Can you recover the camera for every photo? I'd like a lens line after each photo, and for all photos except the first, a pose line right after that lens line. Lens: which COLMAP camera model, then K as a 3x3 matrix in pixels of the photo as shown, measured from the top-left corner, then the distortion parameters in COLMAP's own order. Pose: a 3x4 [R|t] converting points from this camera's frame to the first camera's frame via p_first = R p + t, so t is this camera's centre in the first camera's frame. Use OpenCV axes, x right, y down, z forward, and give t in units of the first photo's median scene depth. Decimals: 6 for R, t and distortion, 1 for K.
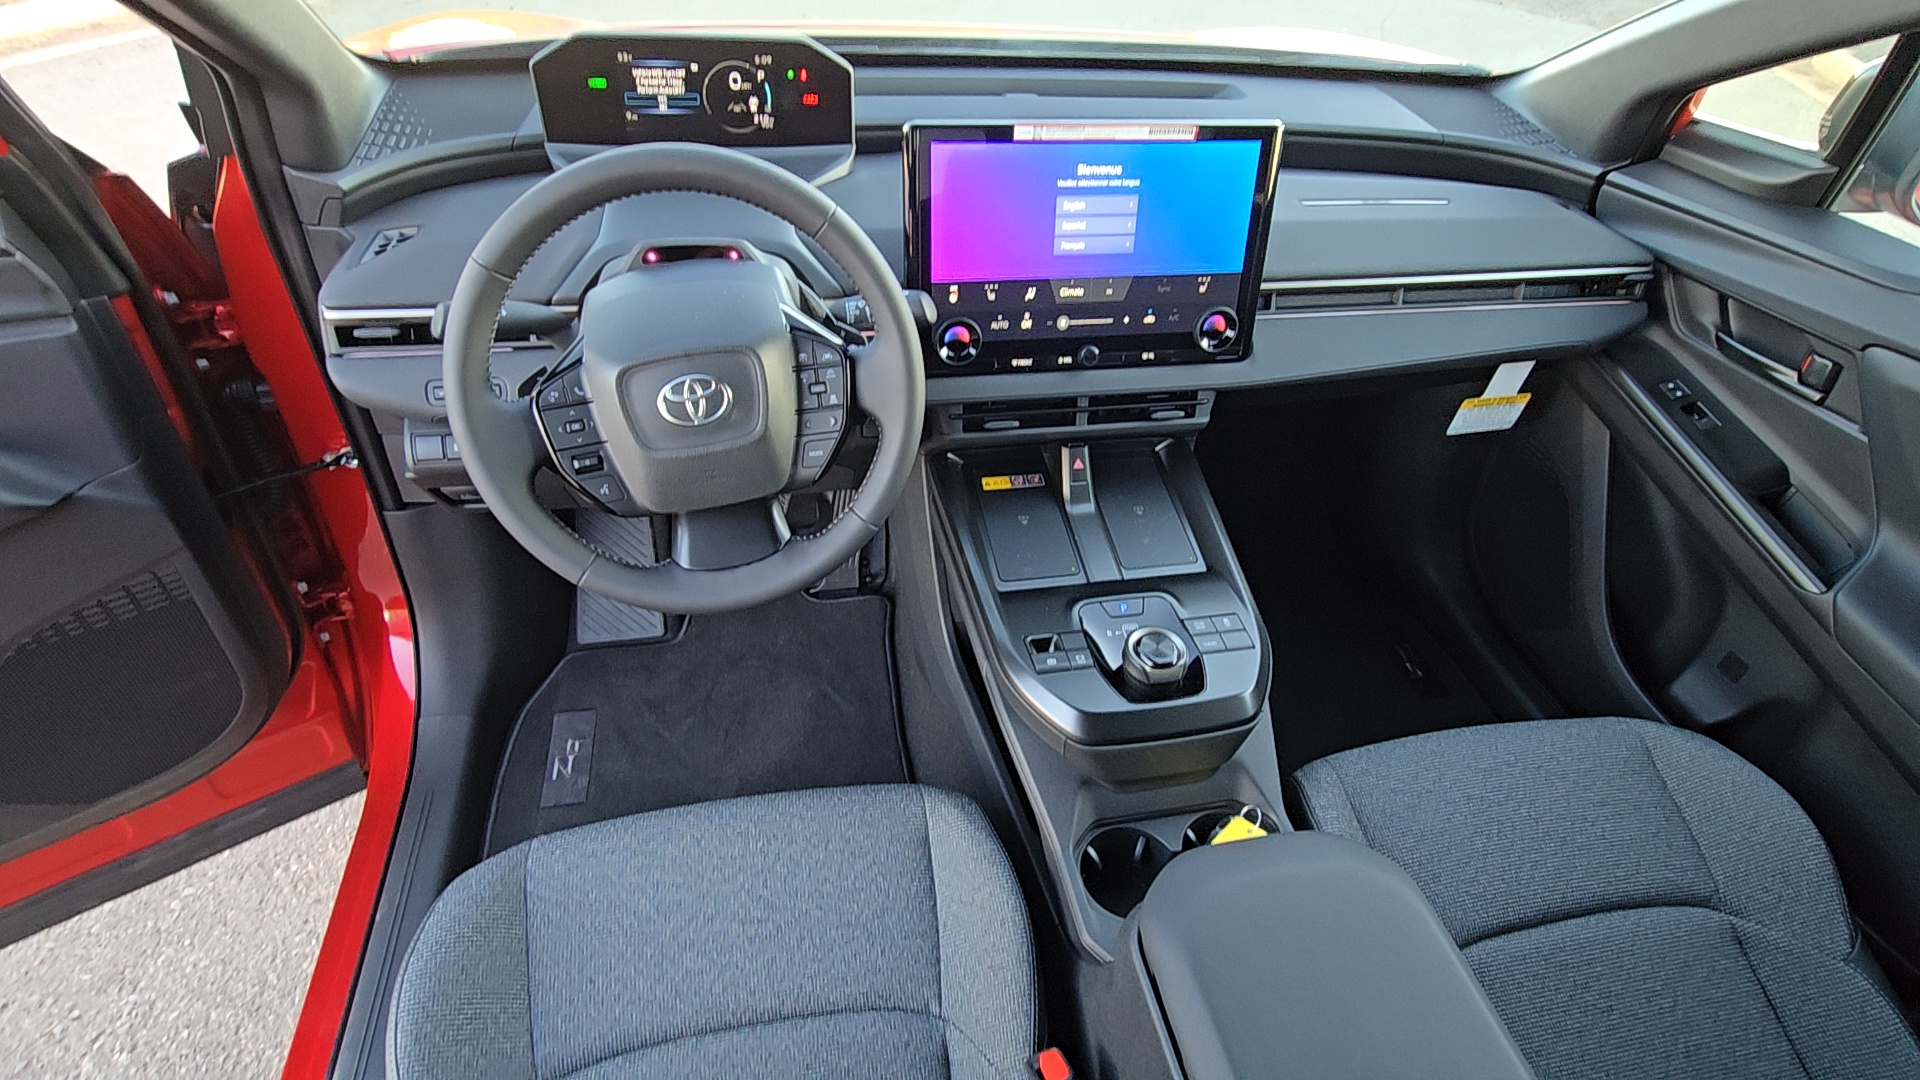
lens RADIAL K [[971.8, 0, 976.7], [0, 971.8, 542.2], [0, 0, 1]] dist [-0.002488, 0.001740]
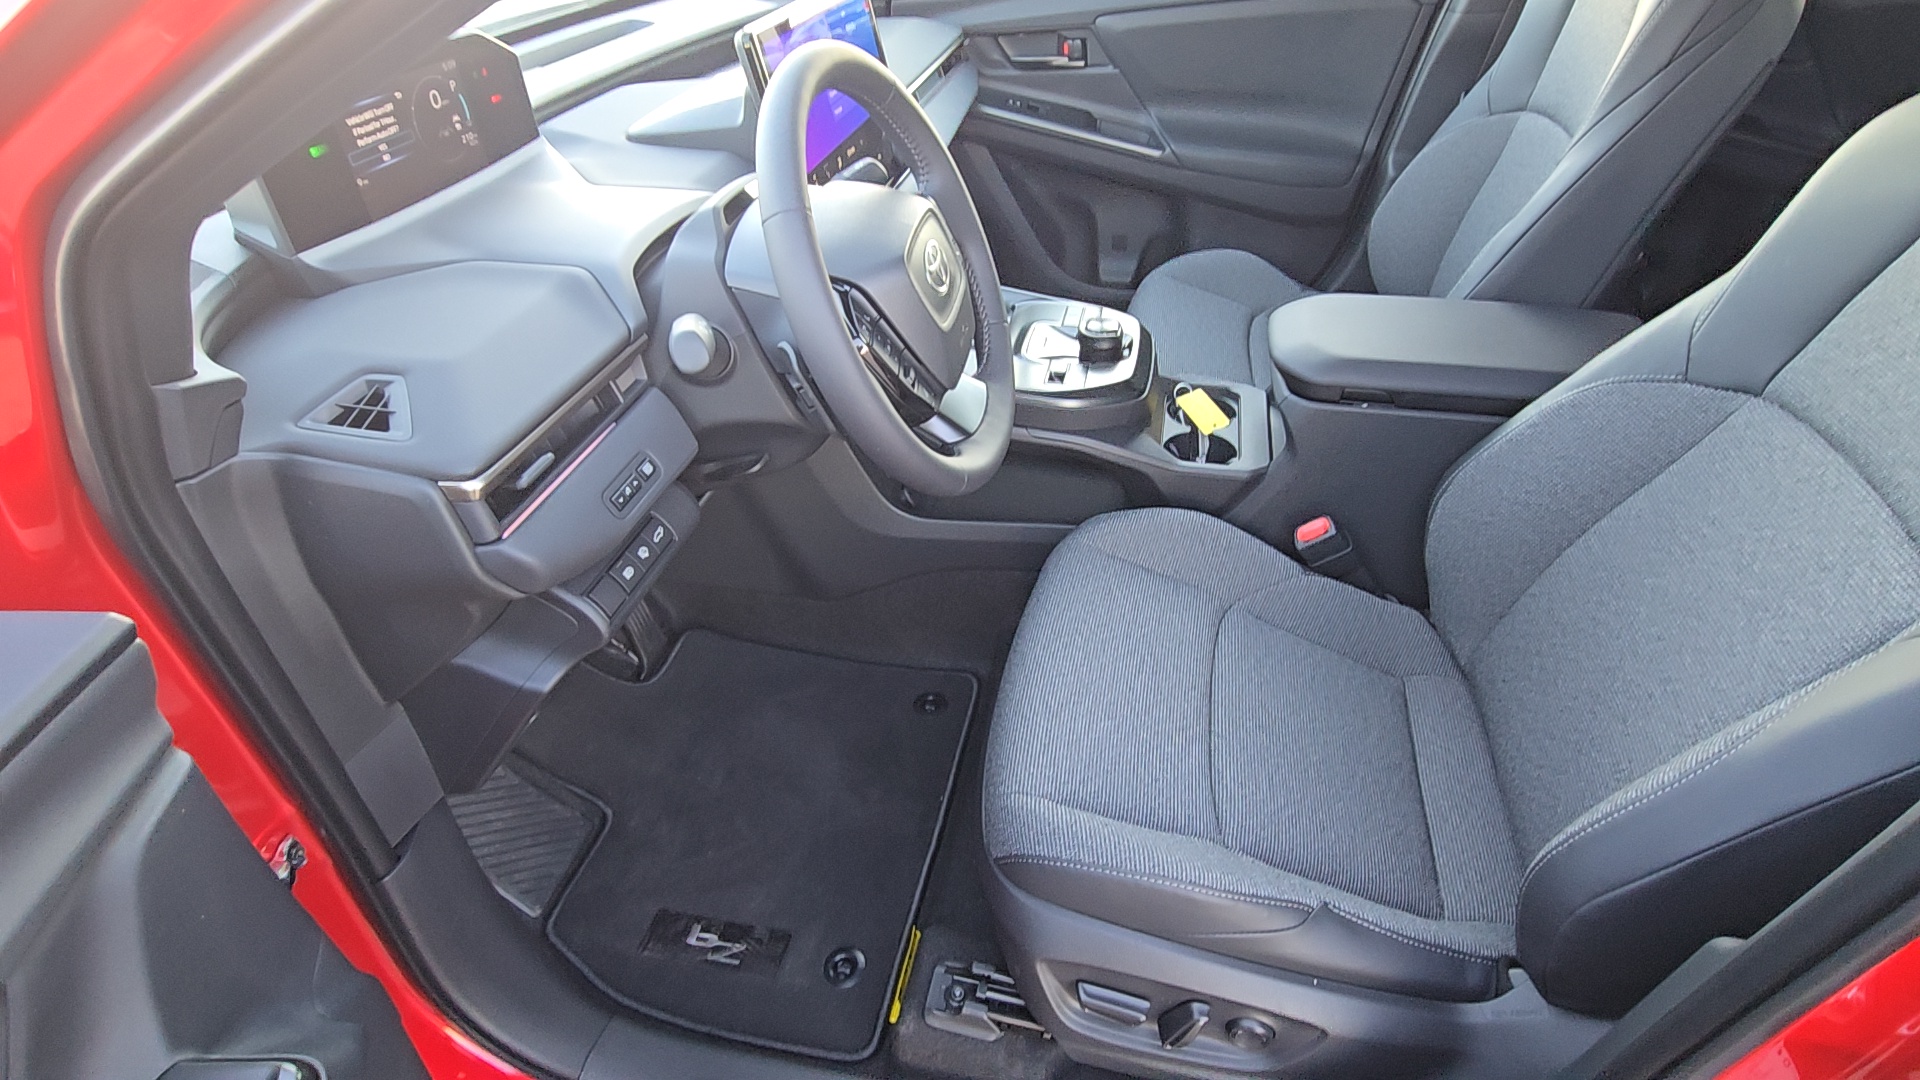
lens RADIAL K [[971.8, 0, 949.3], [0, 971.8, 548.6], [0, 0, 1]] dist [-0.002488, 0.001740]
pose [[0.410466, -0.614546, 0.673684, -0.892612], [0.629931, 0.725270, 0.277795, -0.157906], [-0.659321, 0.310349, 0.684821, 0.275539]]
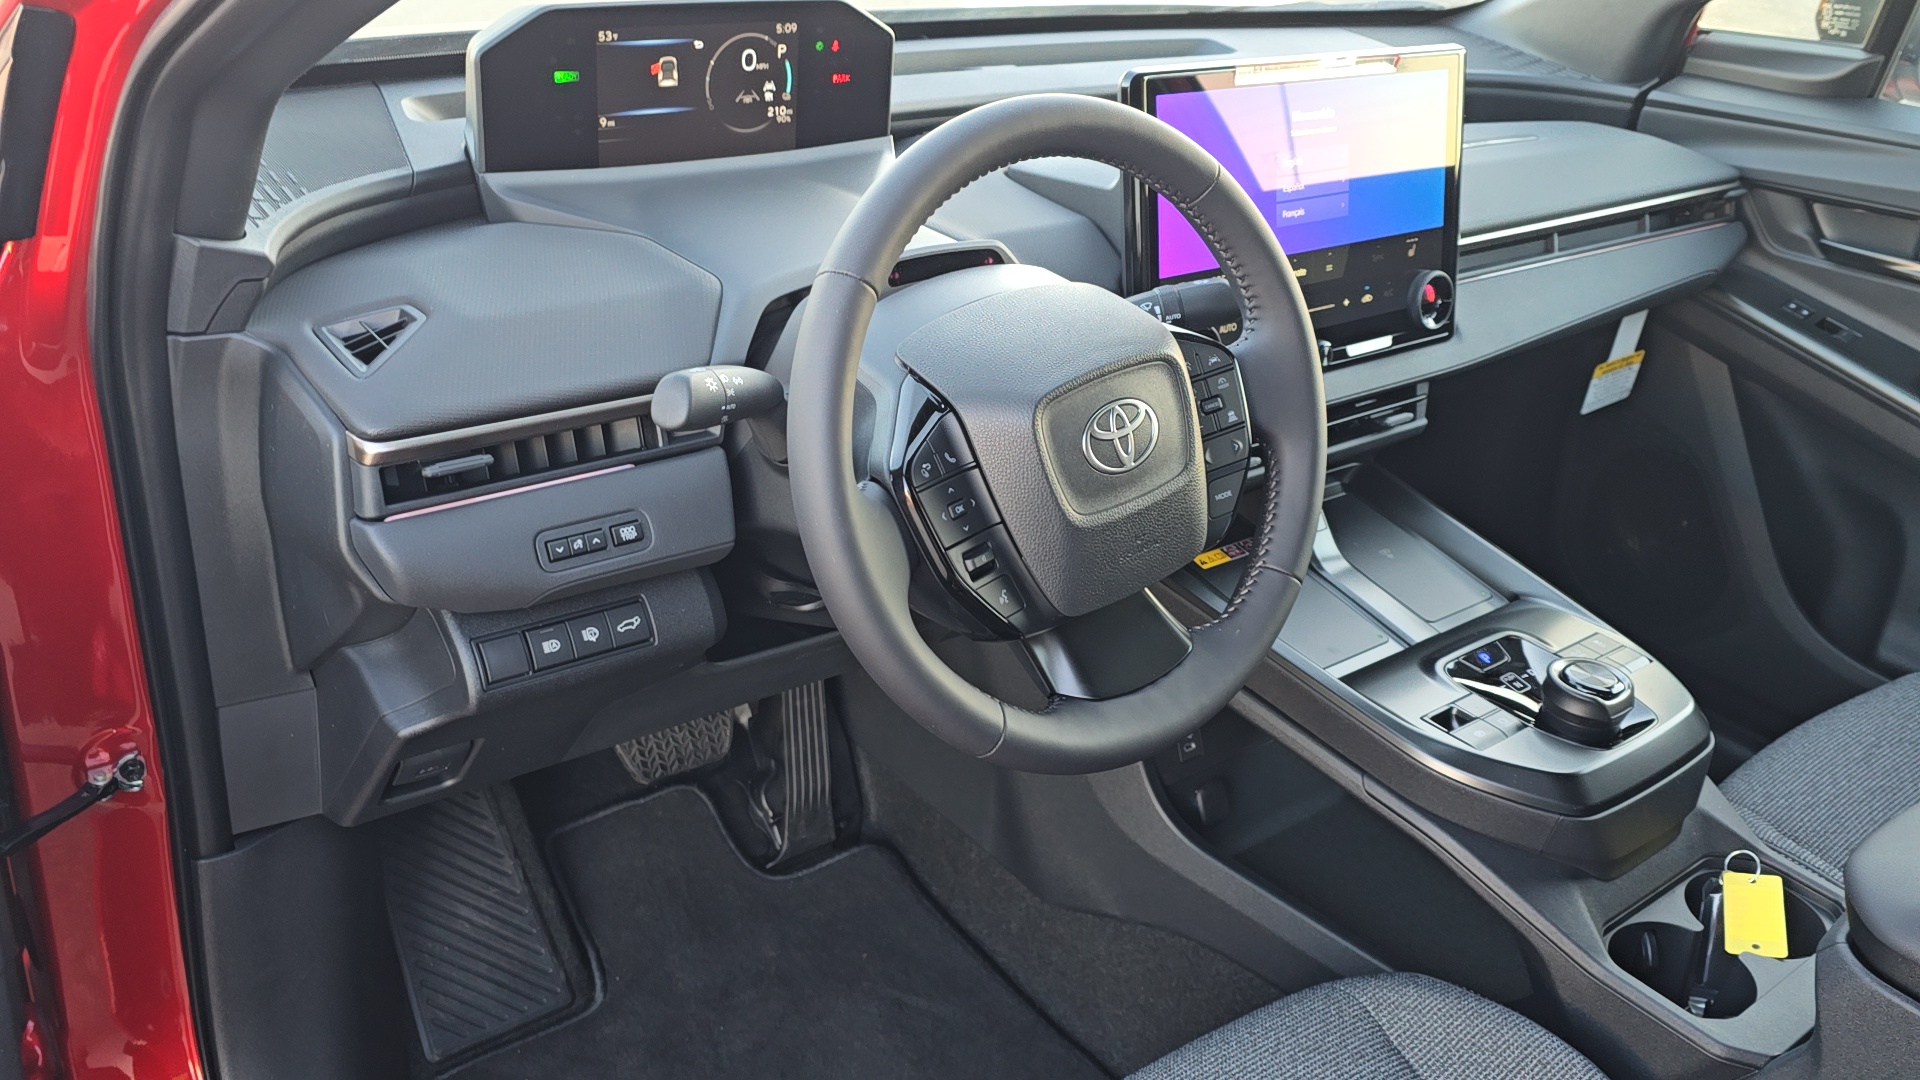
lens RADIAL K [[1595.0, 0, 963.3], [0, 1595.0, 539.5], [0, 0, 1]] dist [-0.015593, 0.020939]
pose [[0.896385, -0.195607, 0.397784, -0.646729], [0.268401, 0.953678, -0.135865, 0.037619], [-0.352782, 0.228553, 0.907363, 0.013939]]
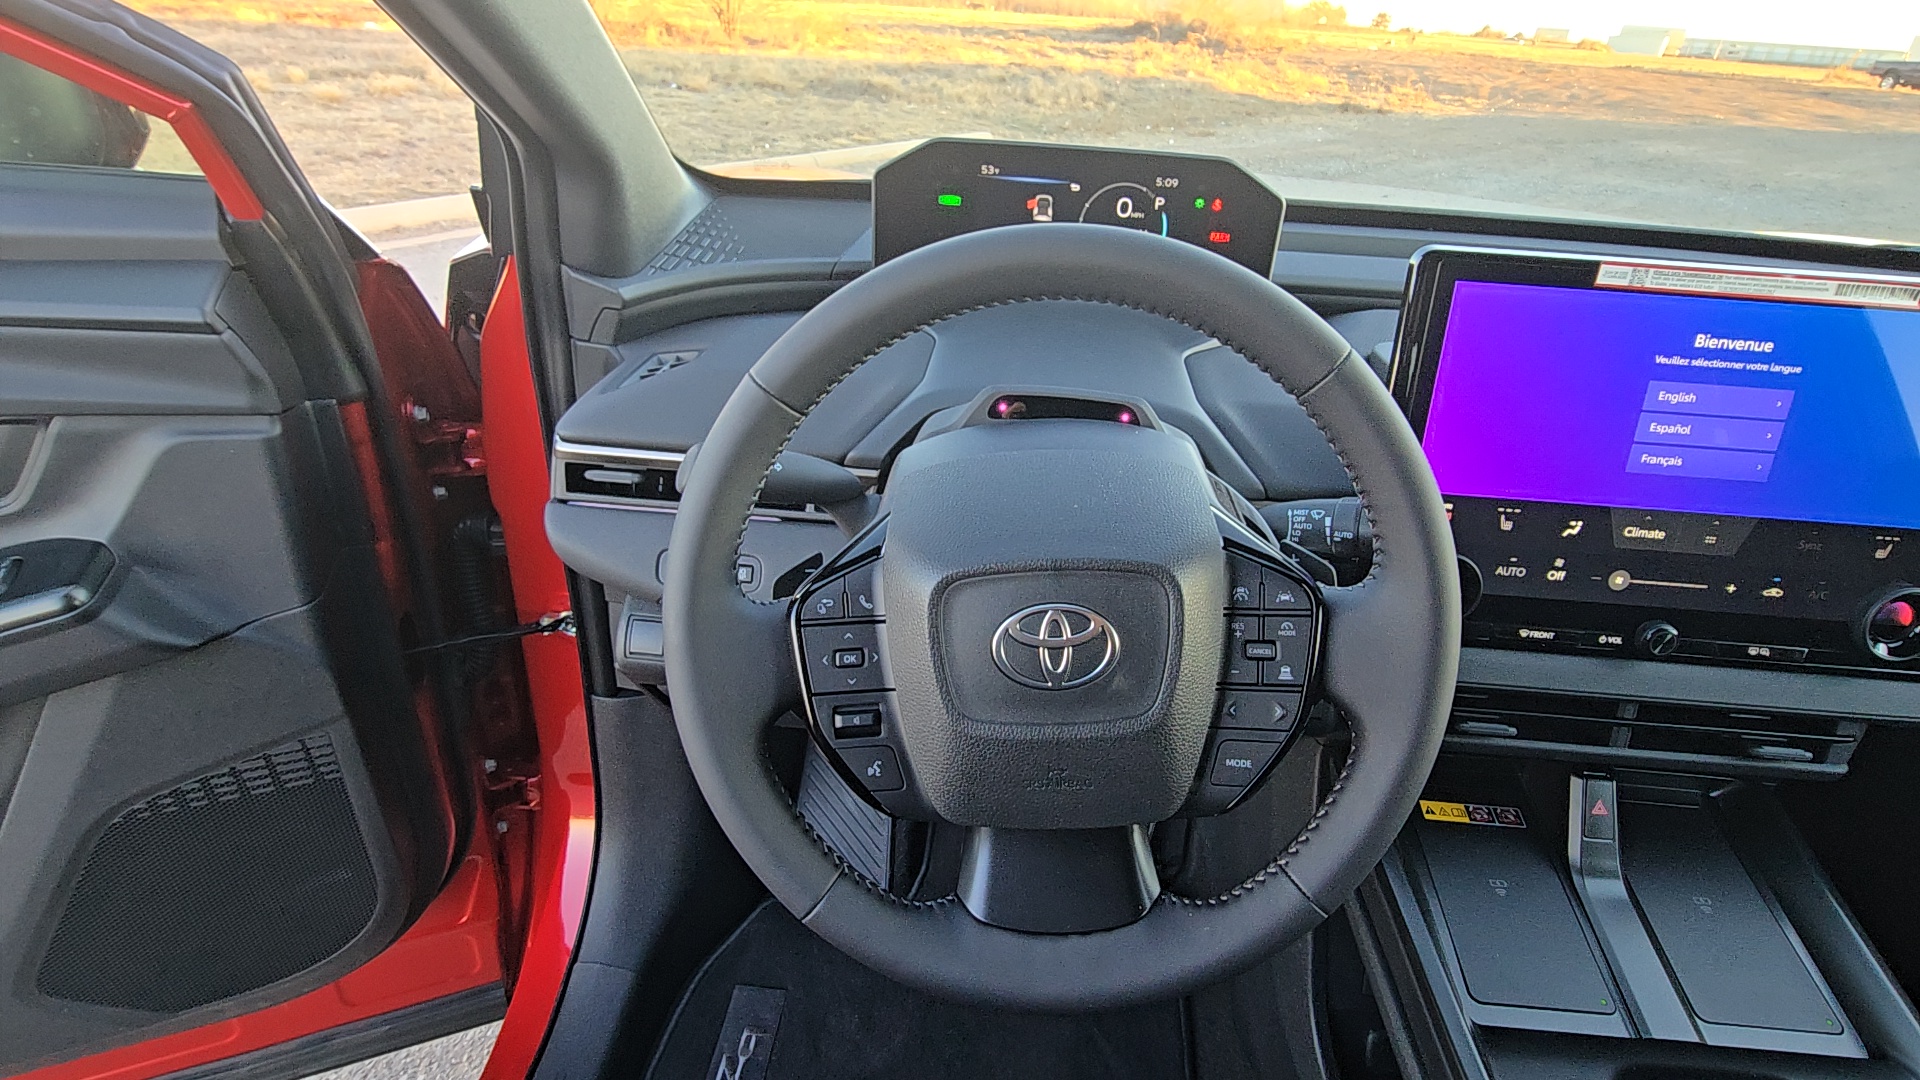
lens RADIAL K [[971.8, 0, 977.2], [0, 971.8, 547.1], [0, 0, 1]] dist [-0.002488, 0.001740]
pose [[0.964392, 0.120845, -0.235256, -0.155568], [-0.165139, 0.969942, -0.178724, -0.069853], [0.206587, 0.211210, 0.955360, 0.326203]]
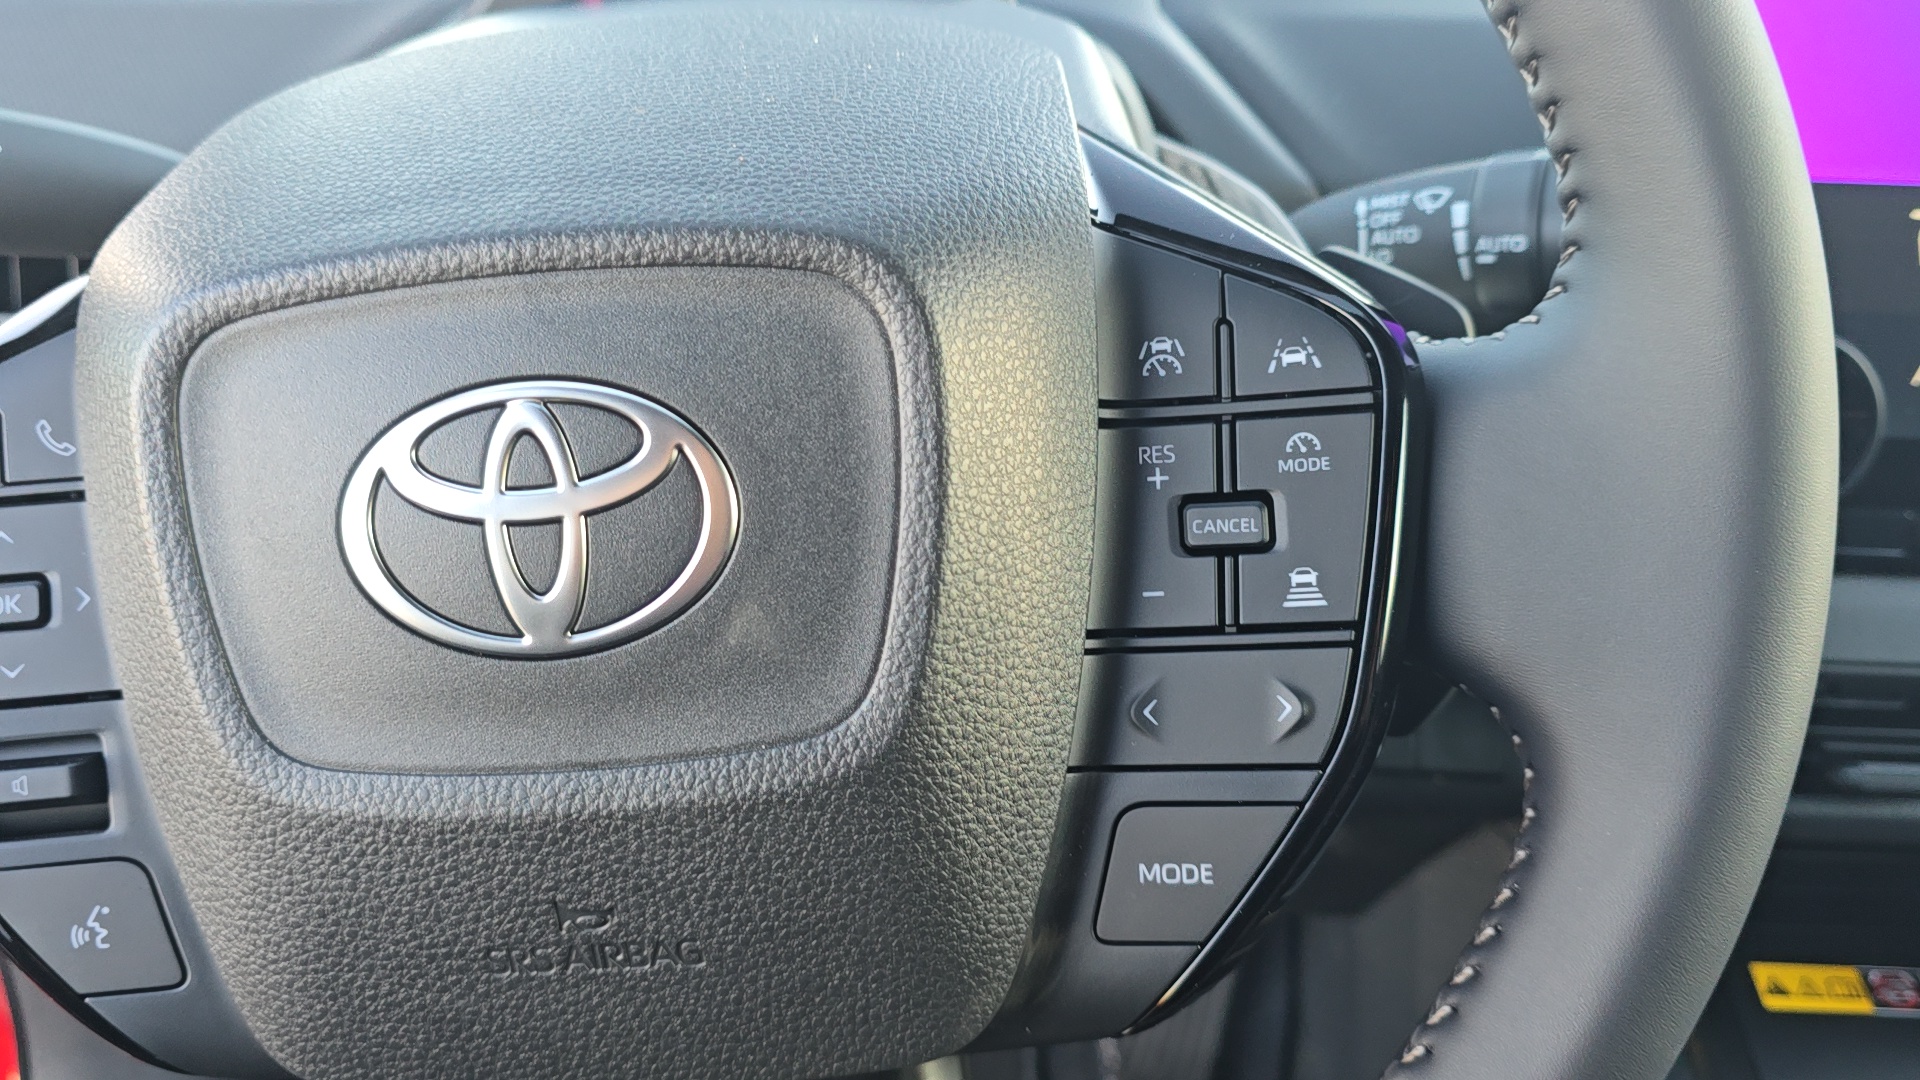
lens RADIAL K [[1595.0, 0, 976.2], [0, 1595.0, 560.0], [0, 0, 1]] dist [-0.015593, 0.020939]
pose [[0.962830, 0.079734, -0.258072, -0.103151], [-0.129289, 0.974920, -0.181149, -0.071915], [0.237156, 0.207781, 0.948991, 0.557115]]
